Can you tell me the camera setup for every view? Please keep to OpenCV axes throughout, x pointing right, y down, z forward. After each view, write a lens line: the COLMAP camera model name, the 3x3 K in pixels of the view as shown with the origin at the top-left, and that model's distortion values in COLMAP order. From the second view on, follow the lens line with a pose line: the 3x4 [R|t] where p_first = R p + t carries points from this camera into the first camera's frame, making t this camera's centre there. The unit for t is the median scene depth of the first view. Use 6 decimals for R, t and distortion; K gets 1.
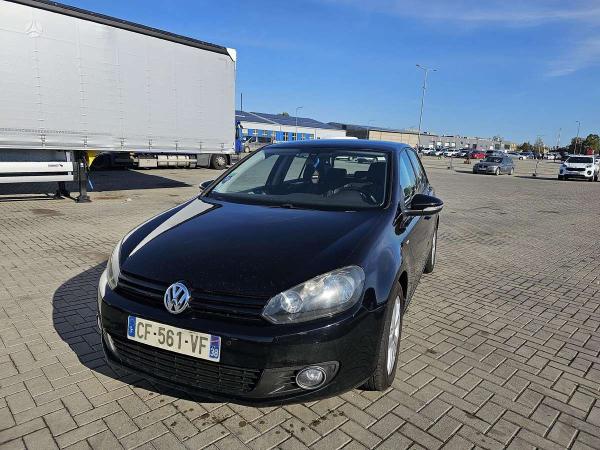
lens RADIAL K [[402.4, 0, 302.4], [0, 402.4, 227.7], [0, 0, 1]] dist [0.055468, -0.035484]
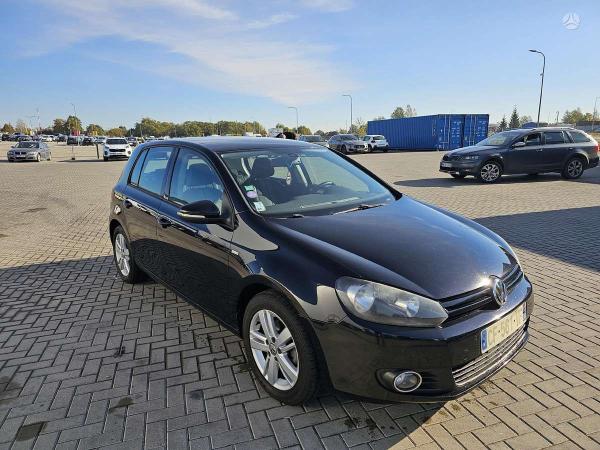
lens RADIAL K [[402.4, 0, 297.3], [0, 402.4, 223.7], [0, 0, 1]] dist [0.055468, -0.035484]
pose [[0.438980, -0.227834, 0.869131, -0.633056], [0.197250, 0.968156, 0.154165, -0.124965], [-0.876578, 0.103761, 0.469942, 0.396852]]
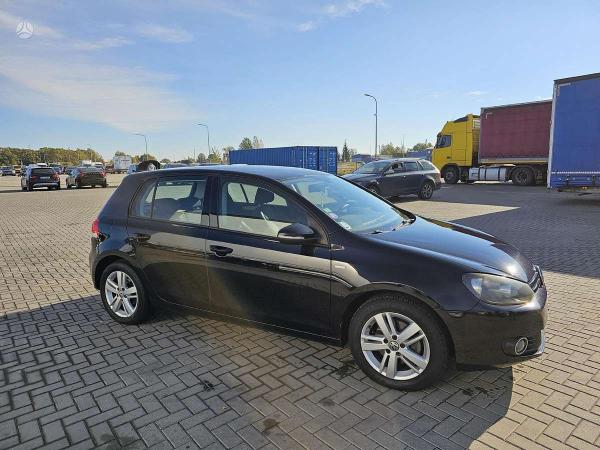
lens RADIAL K [[402.4, 0, 301.4], [0, 402.4, 220.6], [0, 0, 1]] dist [0.055468, -0.035484]
pose [[0.074953, -0.174977, 0.981715, -0.800488], [0.206565, 0.965855, 0.156379, -0.197281], [-0.975558, 0.191067, 0.108538, 0.713123]]
